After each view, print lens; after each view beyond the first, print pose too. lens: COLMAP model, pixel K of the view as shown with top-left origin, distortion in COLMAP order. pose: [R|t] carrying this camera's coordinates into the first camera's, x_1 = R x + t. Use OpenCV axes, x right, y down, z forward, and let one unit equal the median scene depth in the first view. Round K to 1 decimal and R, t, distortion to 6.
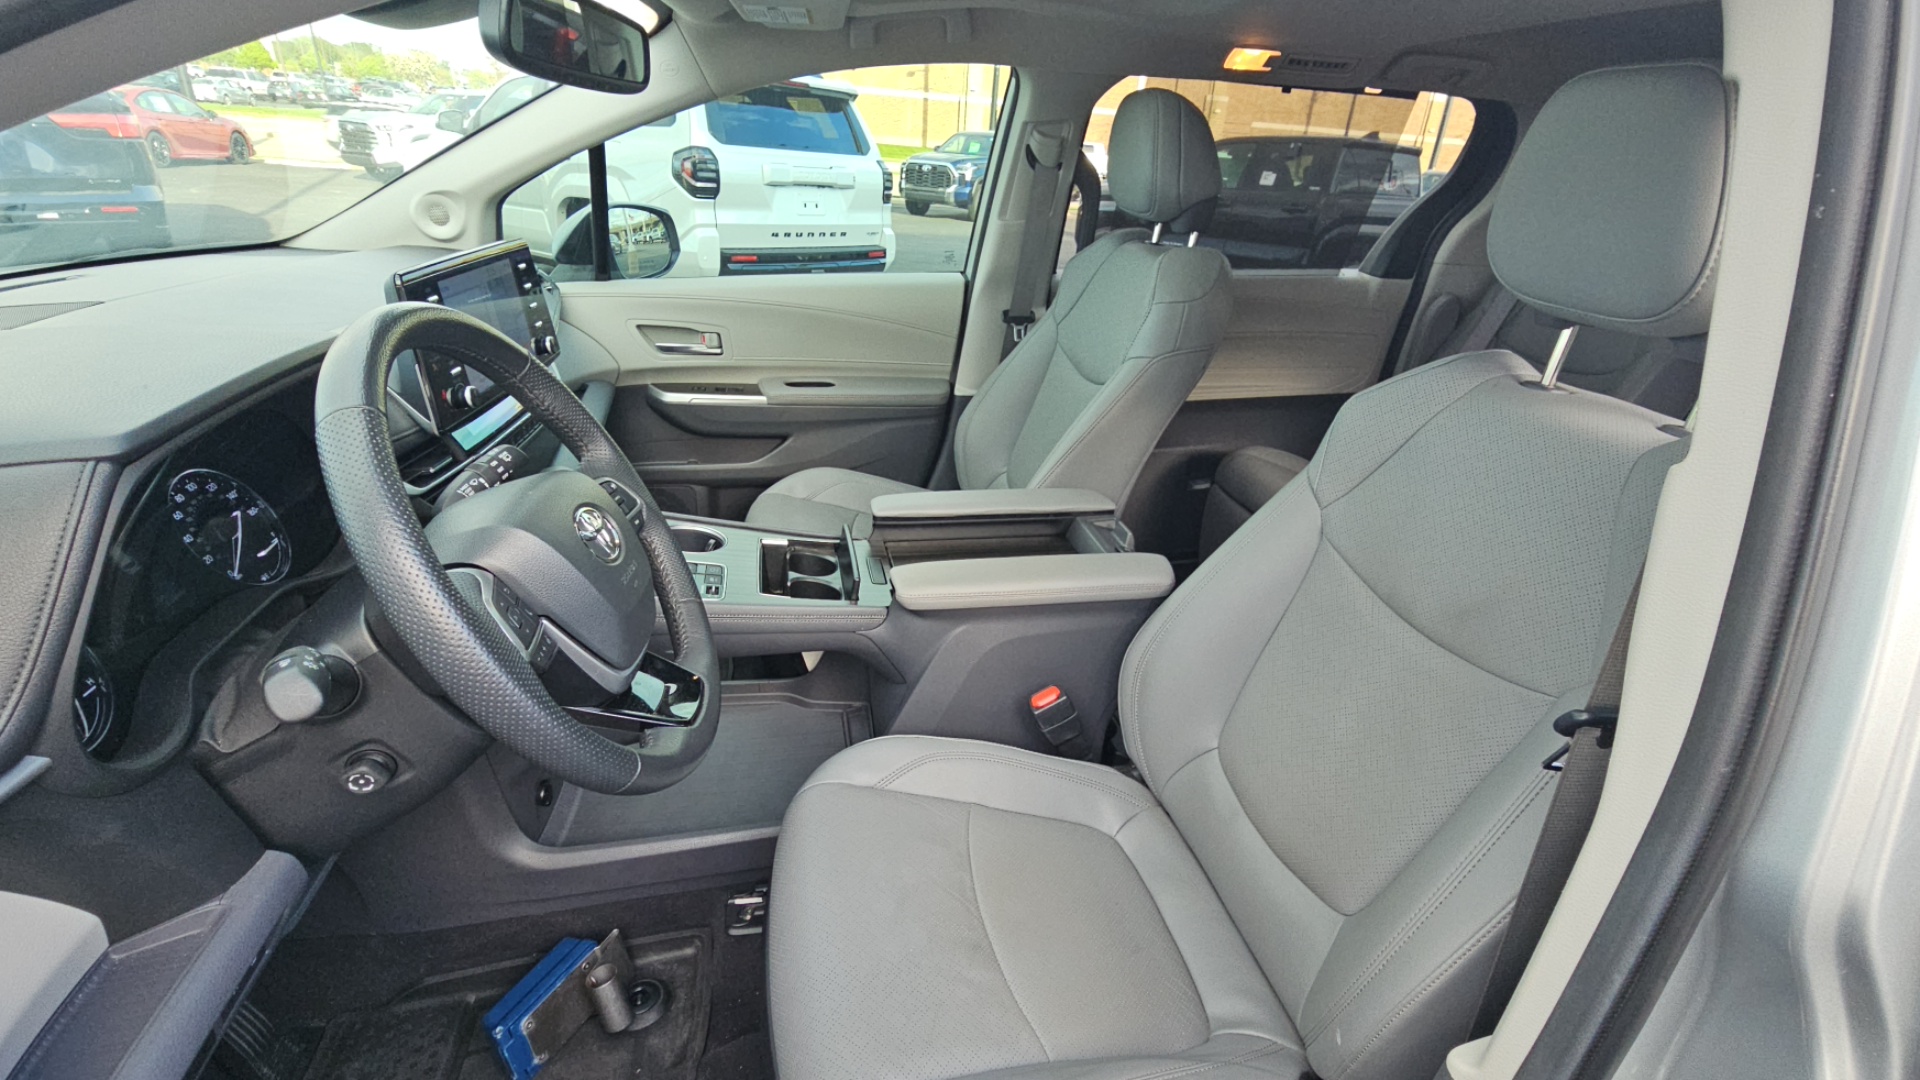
lens RADIAL K [[860.0, 0, 979.7], [0, 860.0, 542.1], [0, 0, 1]] dist [0.008784, -0.006885]
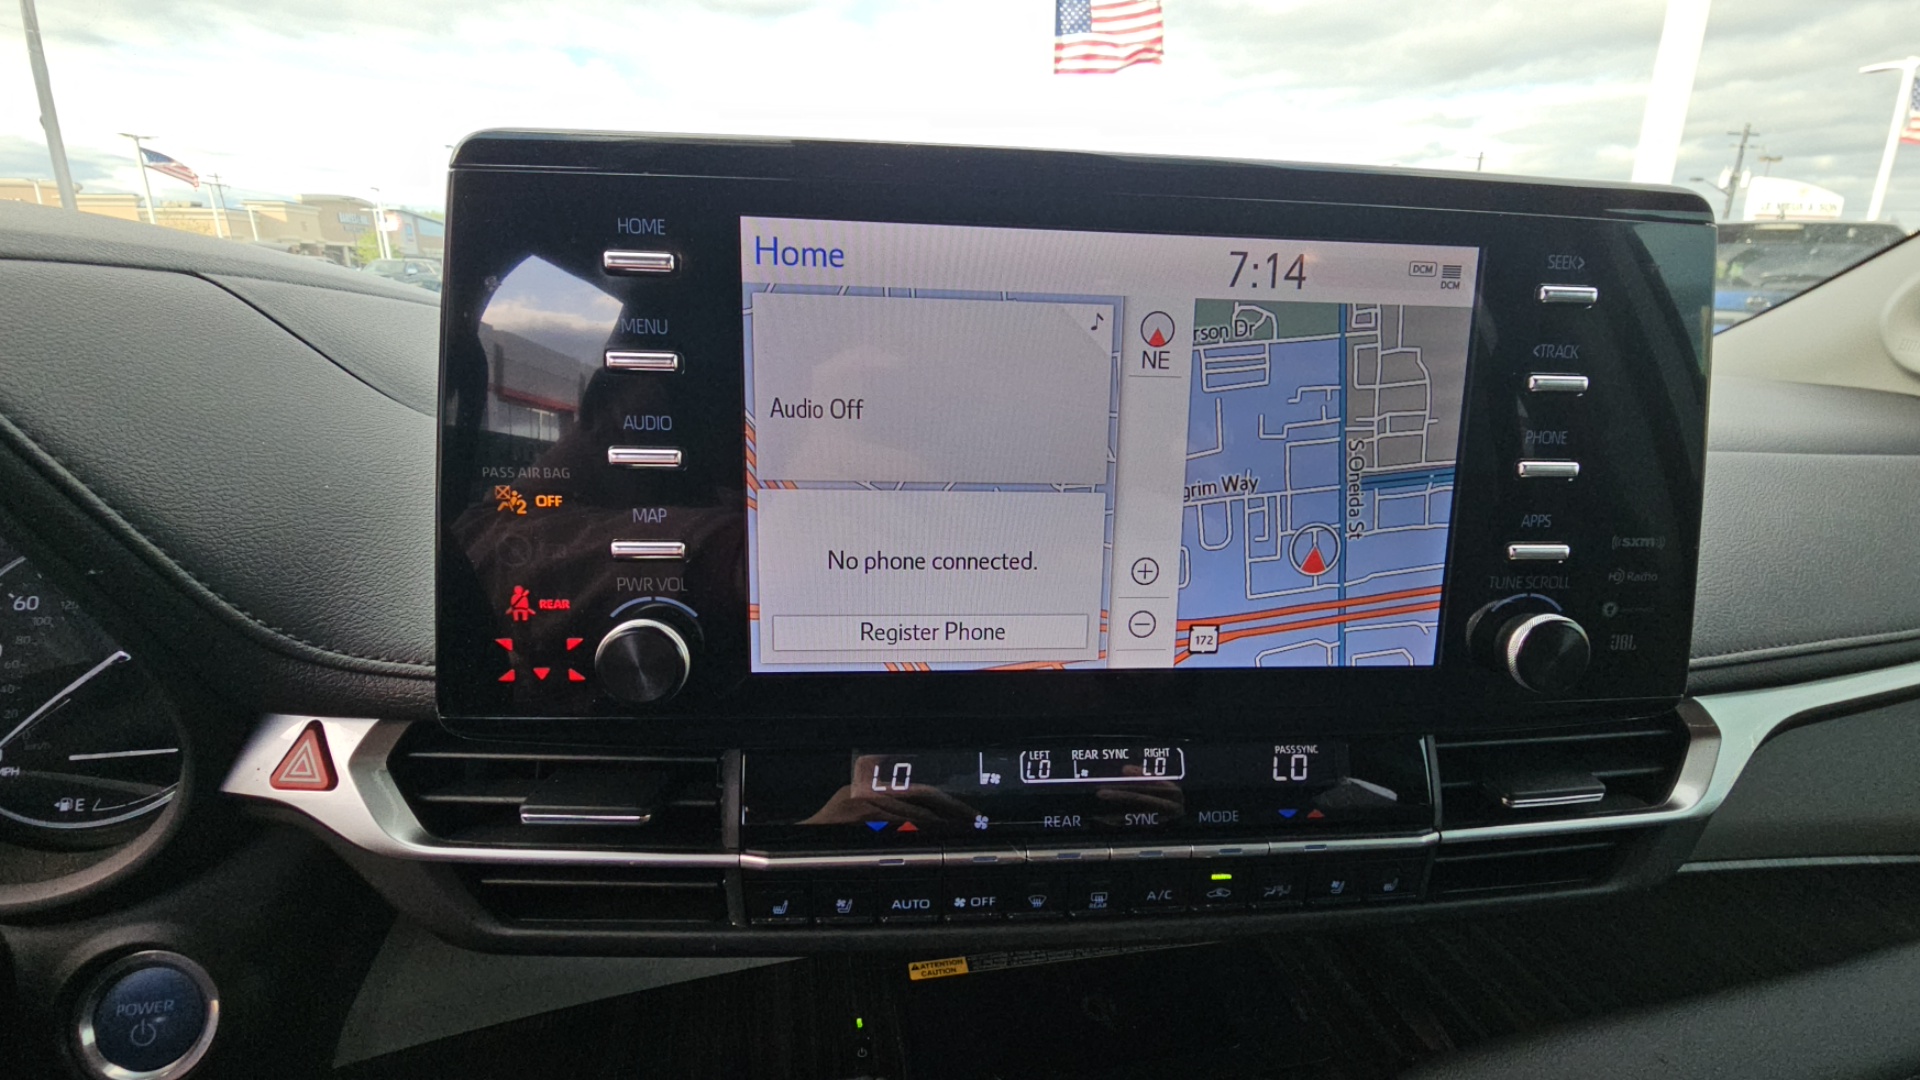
lens RADIAL K [[865.0, 0, 980.5], [0, 865.0, 541.2], [0, 0, 1]] dist [0.003075, -0.001564]
pose [[-0.022941, 0.217770, -0.975731, -0.173390], [-0.445002, 0.871744, 0.205024, -0.142553], [0.895236, 0.438906, 0.076909, 0.513699]]
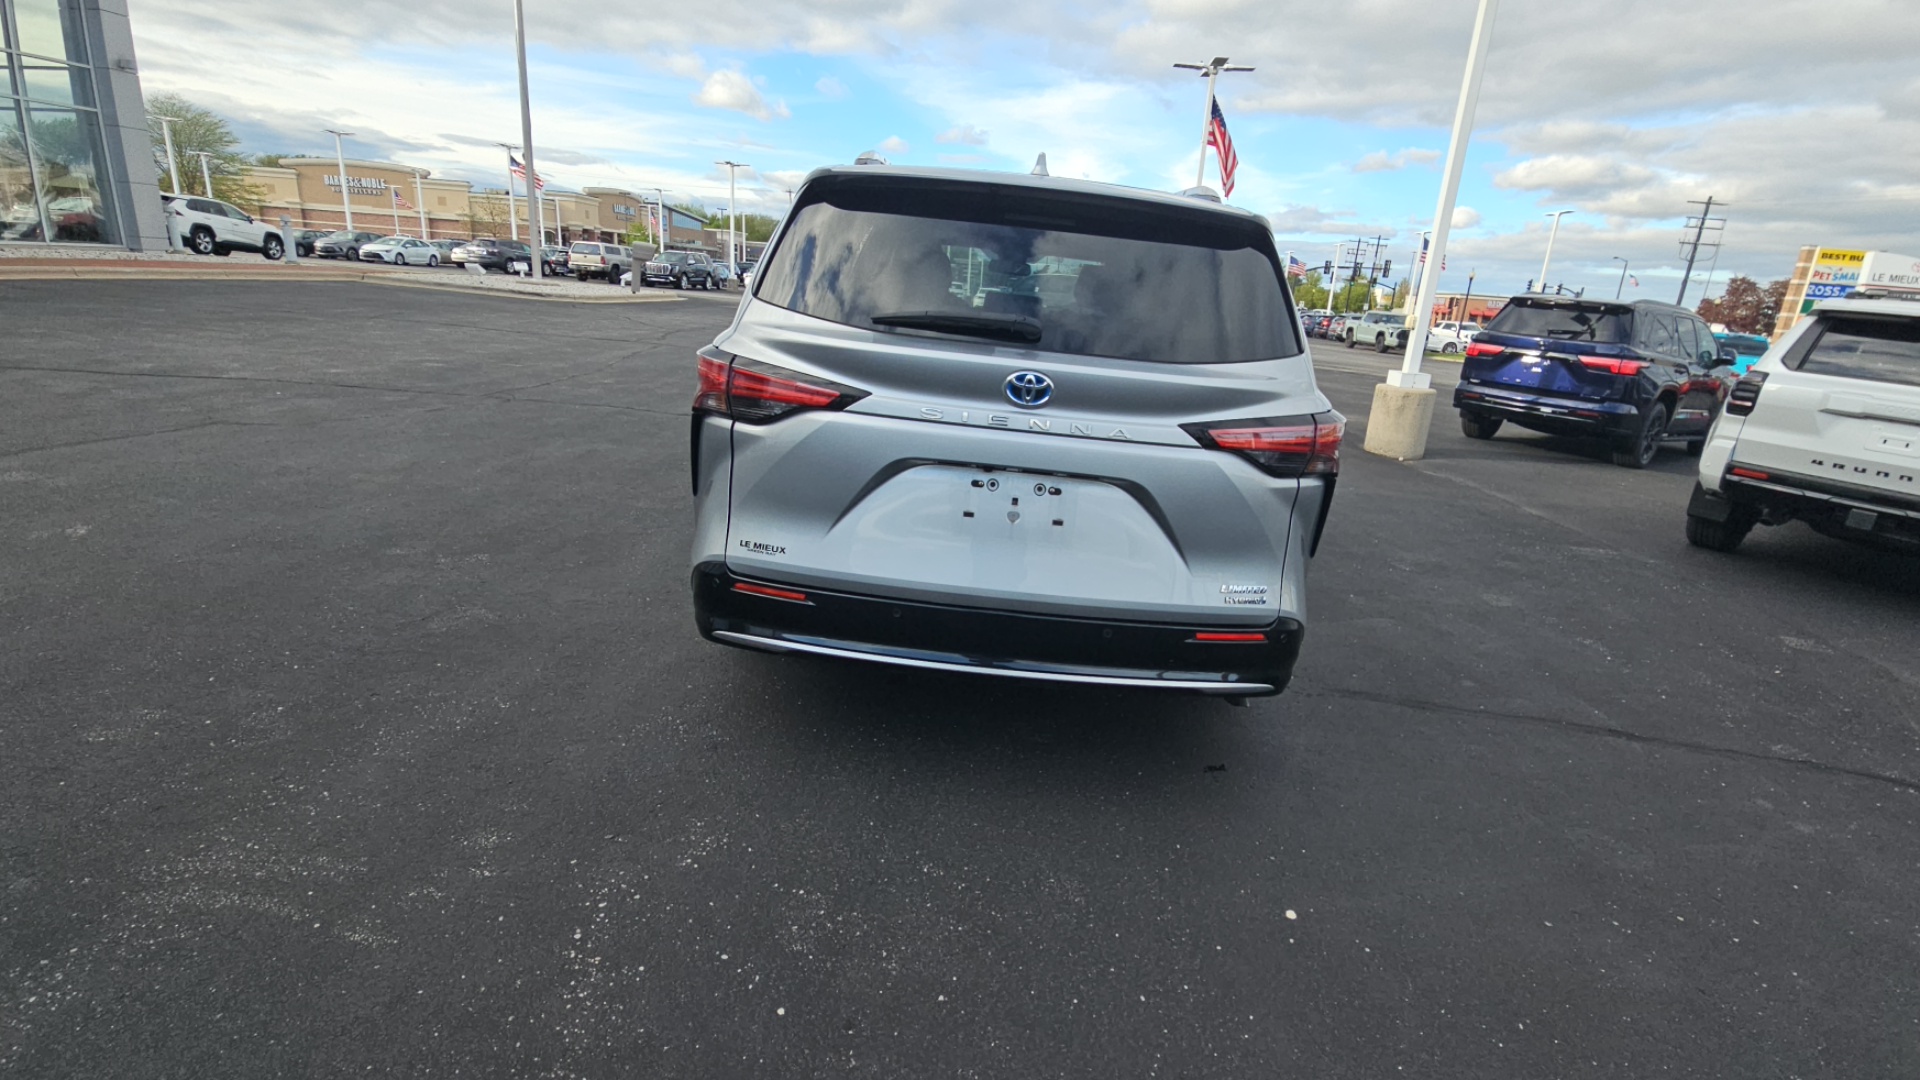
lens RADIAL K [[865.0, 0, 980.5], [0, 865.0, 541.2], [0, 0, 1]] dist [0.003075, -0.001564]
pose [[-0.225362, 0.192077, -0.955154, 2.670764], [-0.501250, 0.817811, 0.282725, -0.285514], [0.835440, 0.542486, -0.088025, 1.099778]]
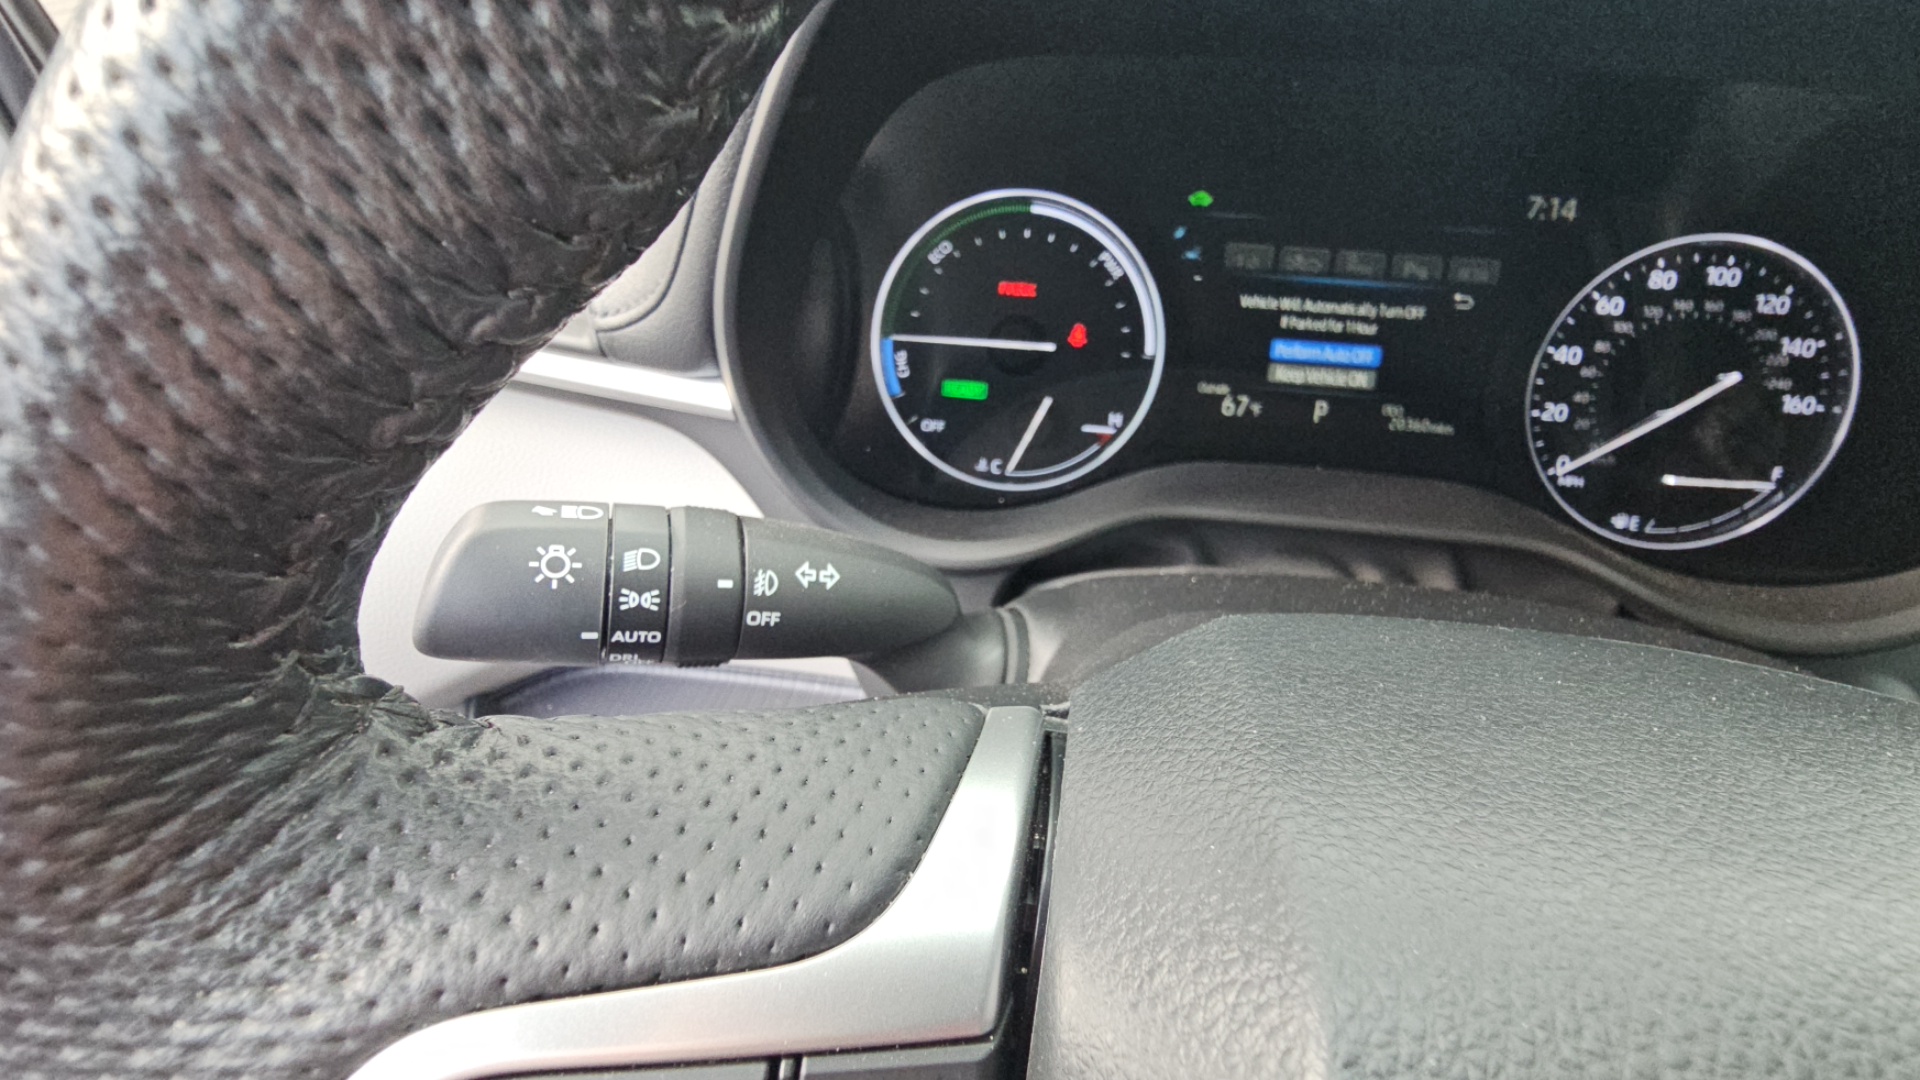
lens RADIAL K [[860.0, 0, 979.7], [0, 860.0, 542.1], [0, 0, 1]] dist [0.008784, -0.006885]
pose [[-0.327274, 0.529187, -0.782849, -0.147816], [-0.428462, 0.655304, 0.622090, -0.031974], [0.842206, 0.539015, 0.012273, 0.284025]]
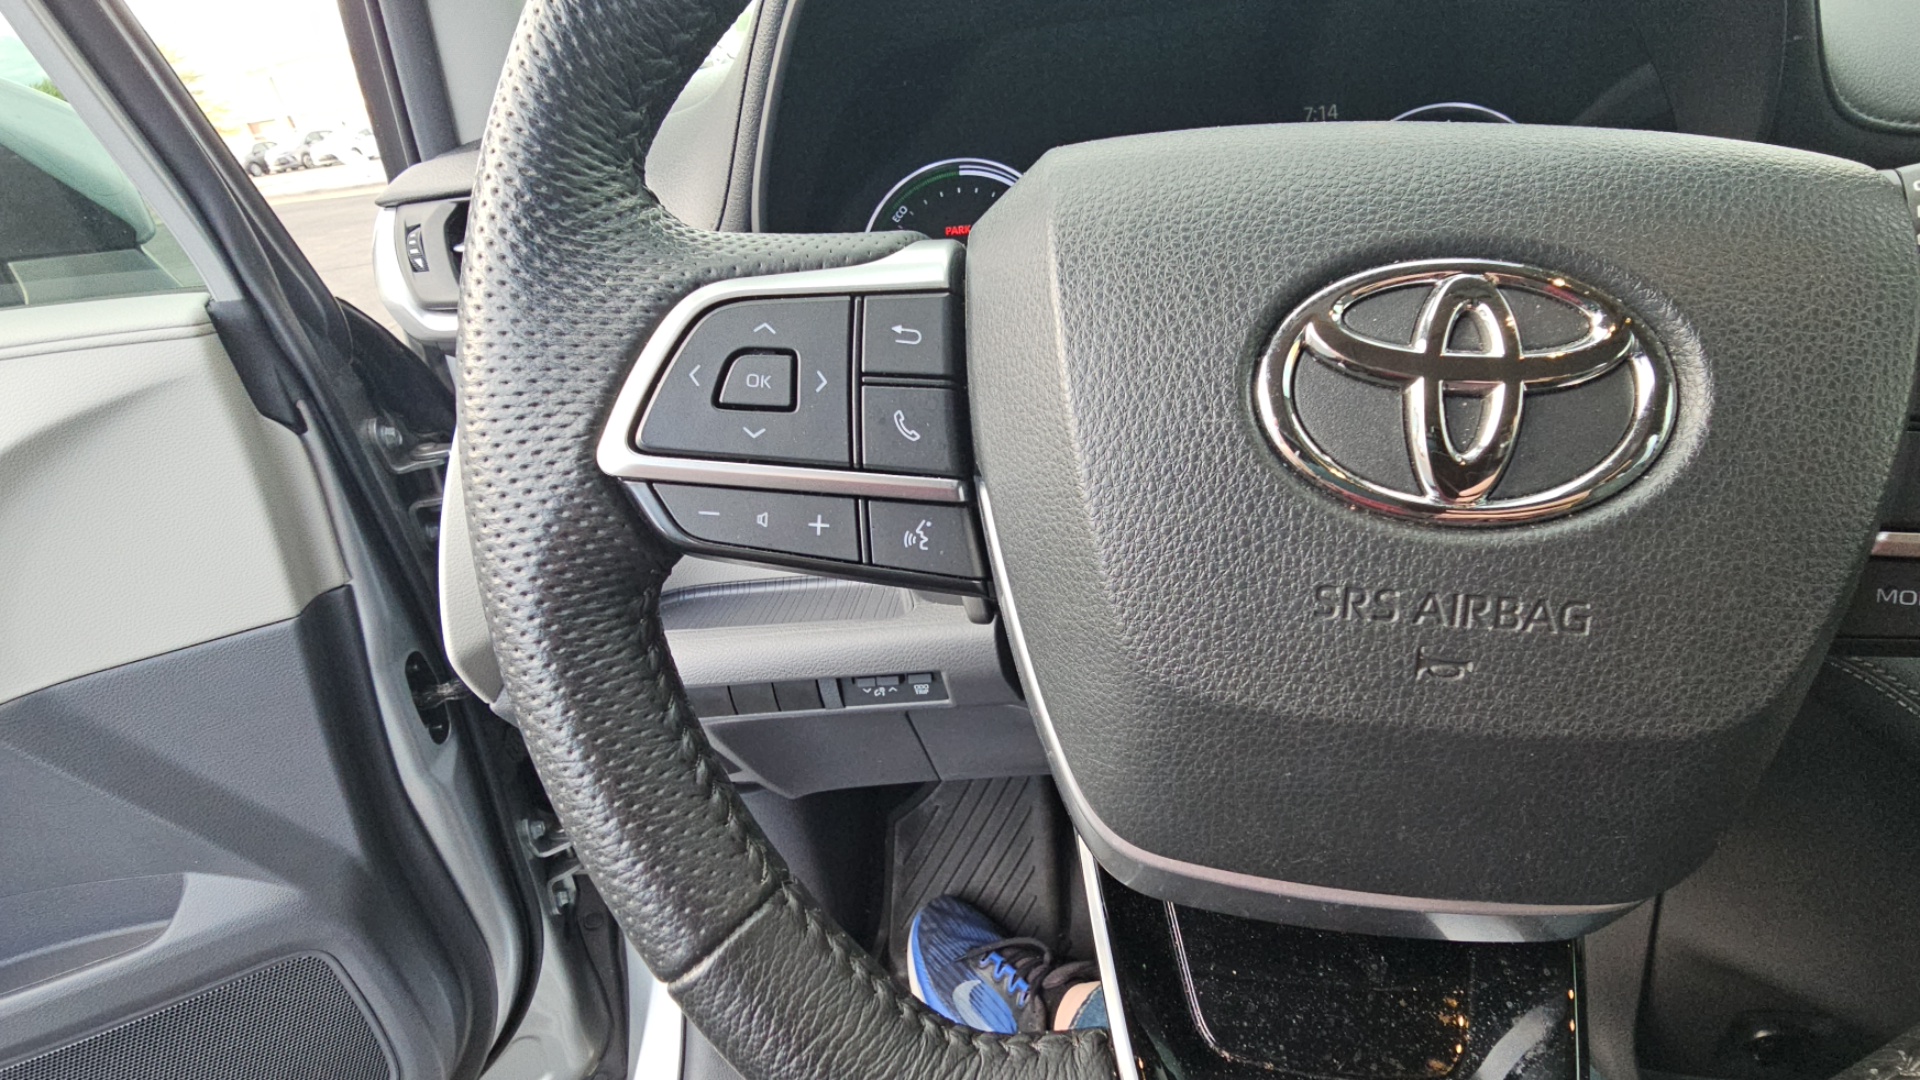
lens RADIAL K [[865.0, 0, 980.5], [0, 865.0, 541.2], [0, 0, 1]] dist [0.003075, -0.001564]
pose [[-0.266548, 0.450770, -0.851915, -0.070763], [-0.310051, 0.796807, 0.518620, -0.018716], [0.912590, 0.402374, -0.072625, 0.322848]]
